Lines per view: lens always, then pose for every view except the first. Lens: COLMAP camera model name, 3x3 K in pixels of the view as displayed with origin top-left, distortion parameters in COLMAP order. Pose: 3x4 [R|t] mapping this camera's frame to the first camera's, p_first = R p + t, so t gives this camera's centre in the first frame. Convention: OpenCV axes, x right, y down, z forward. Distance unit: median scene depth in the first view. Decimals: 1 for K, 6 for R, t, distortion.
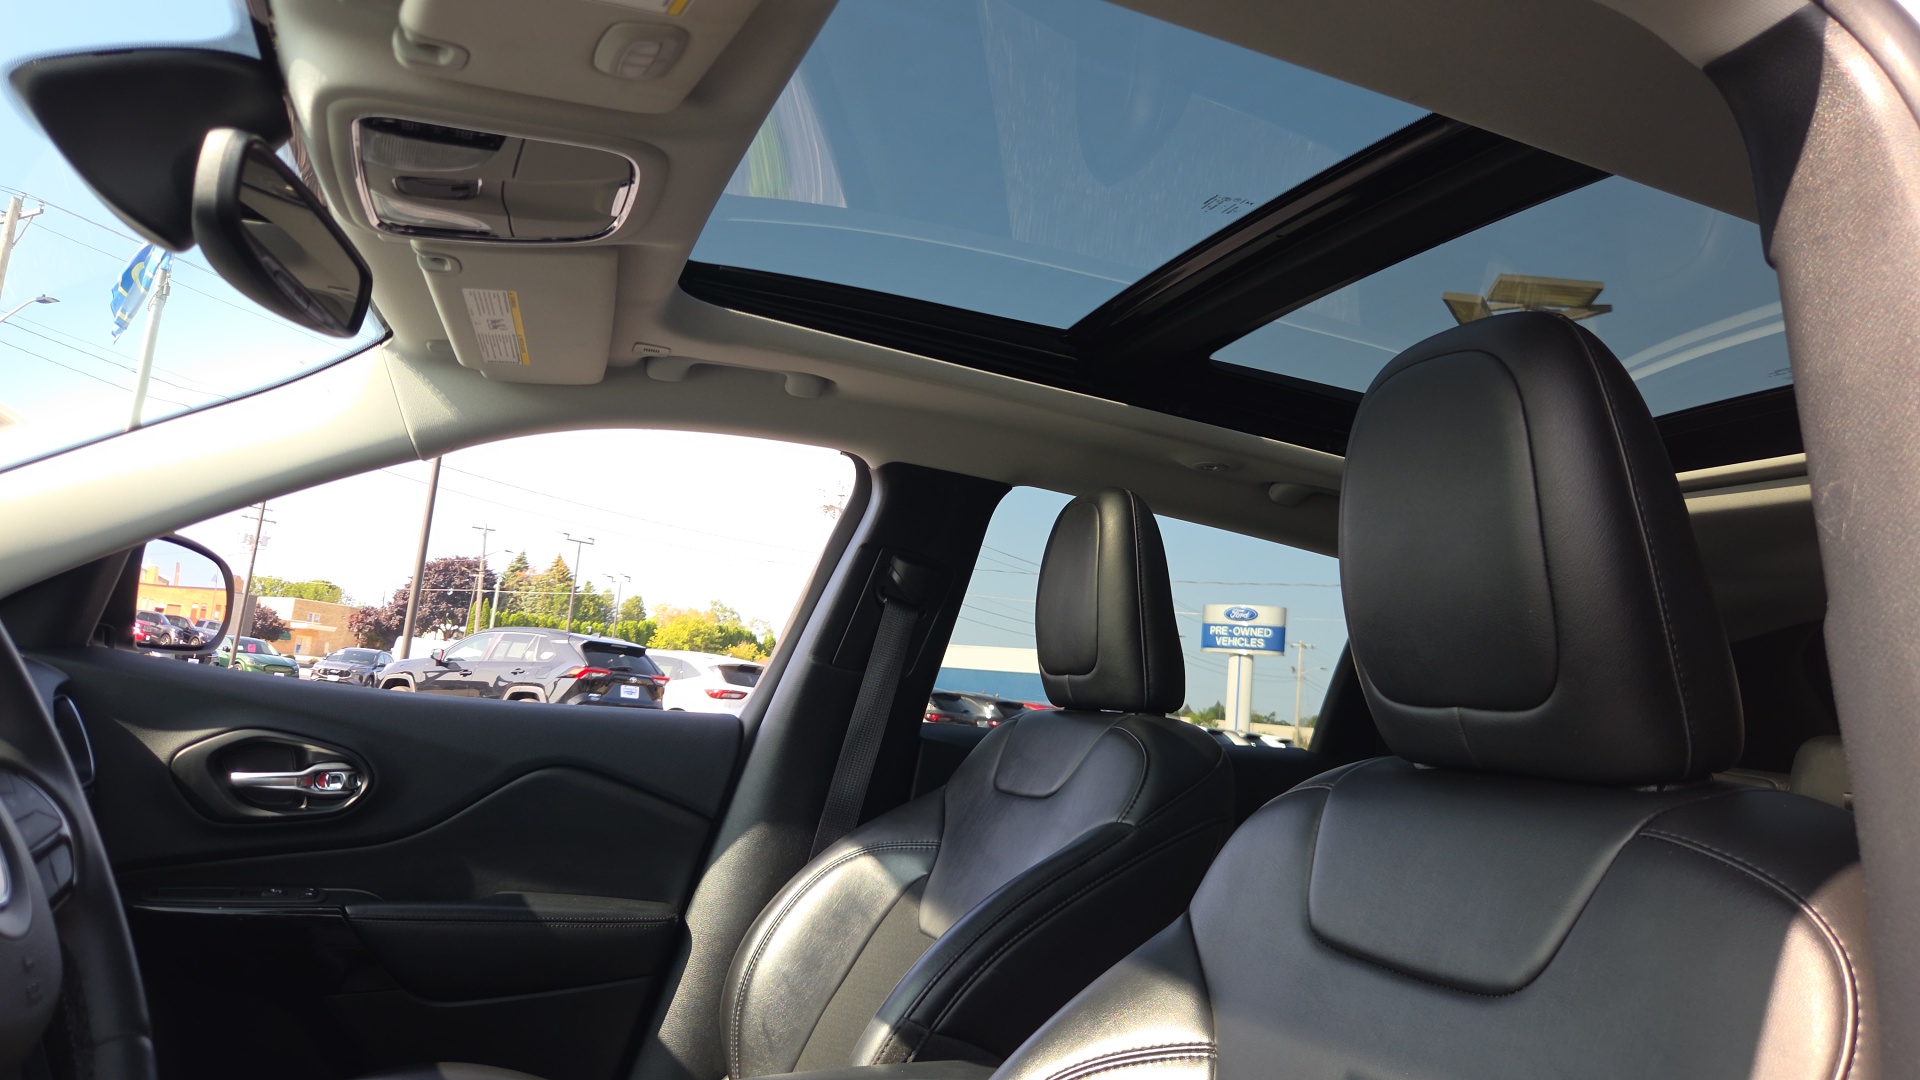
lens RADIAL K [[1294.4, 0, 960.4], [0, 1294.4, 524.9], [0, 0, 1]] dist [0.058933, -0.051451]
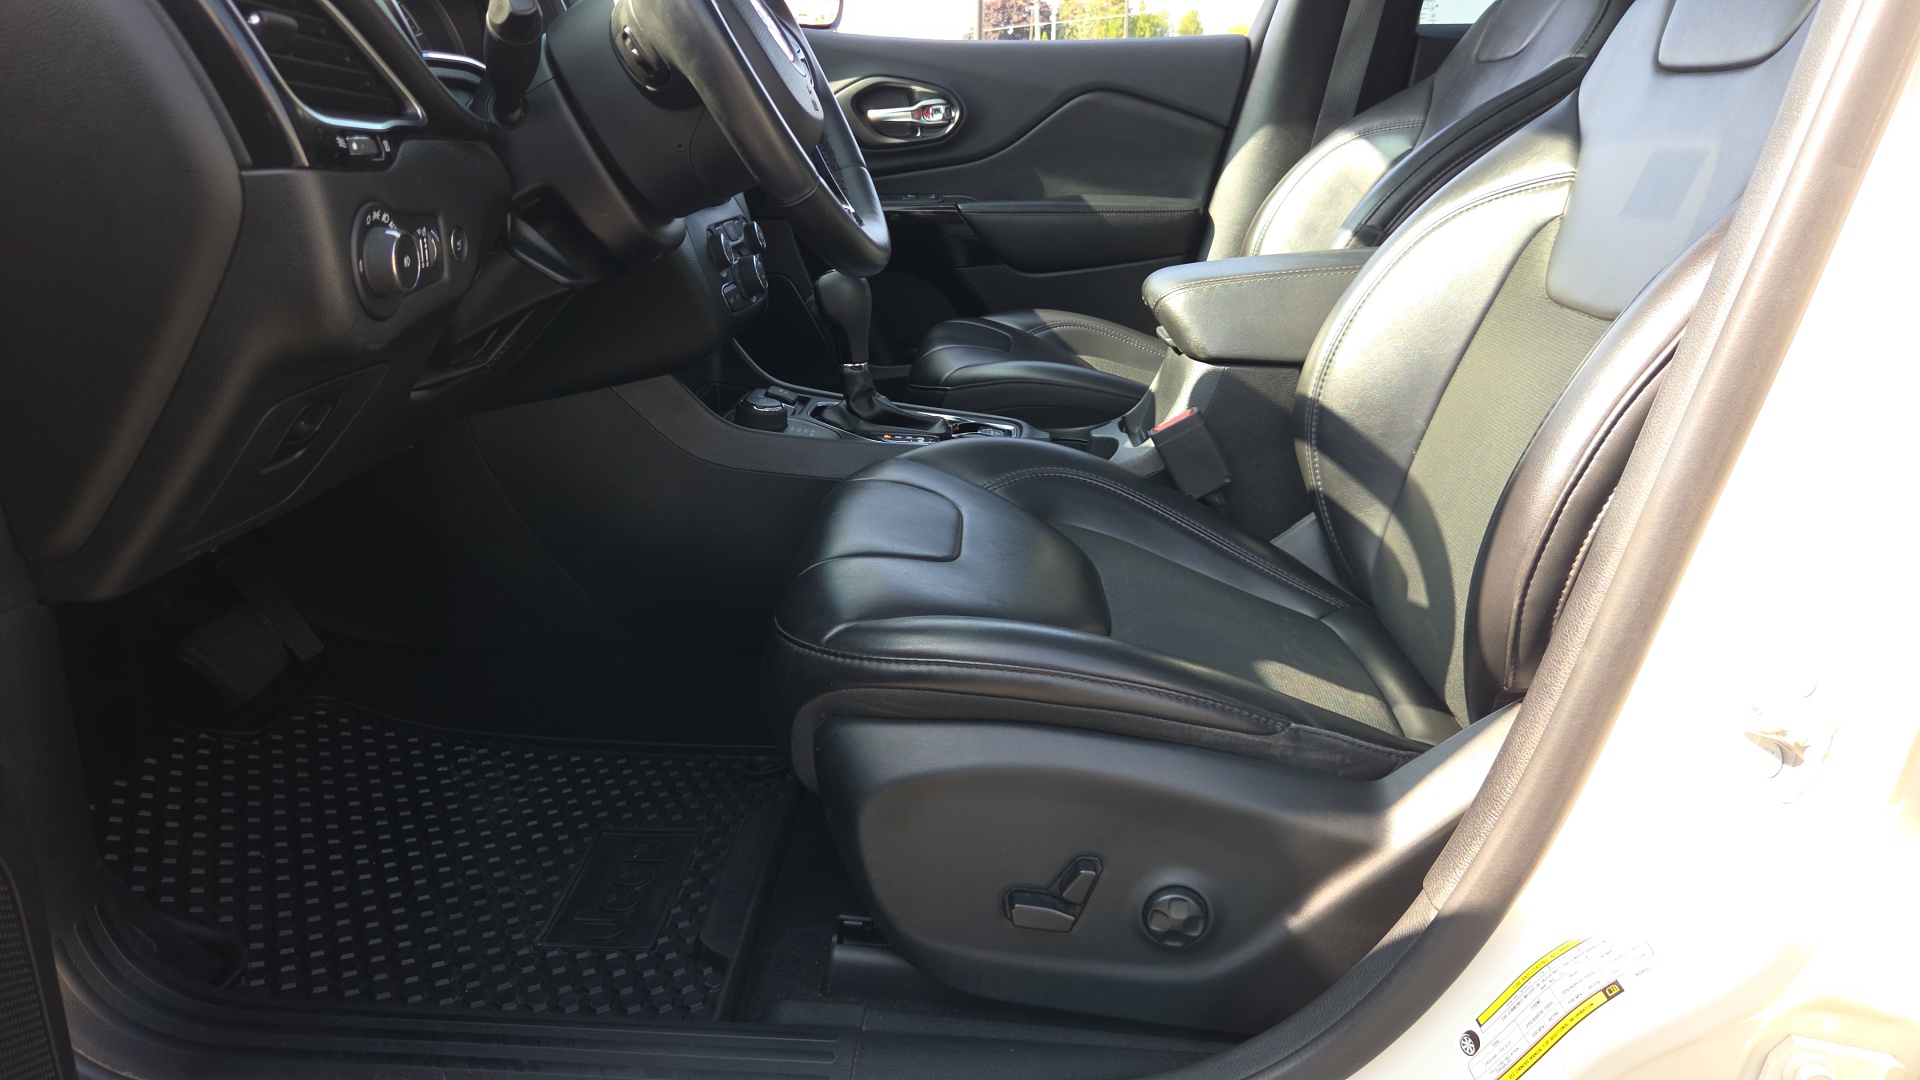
lens RADIAL K [[1294.4, 0, 960.4], [0, 1294.4, 524.9], [0, 0, 1]] dist [0.058933, -0.051451]
pose [[0.910541, 0.031690, -0.412201, 0.099225], [0.145202, 0.909023, 0.390633, 0.063315], [0.387079, -0.415540, 0.823101, -0.244963]]
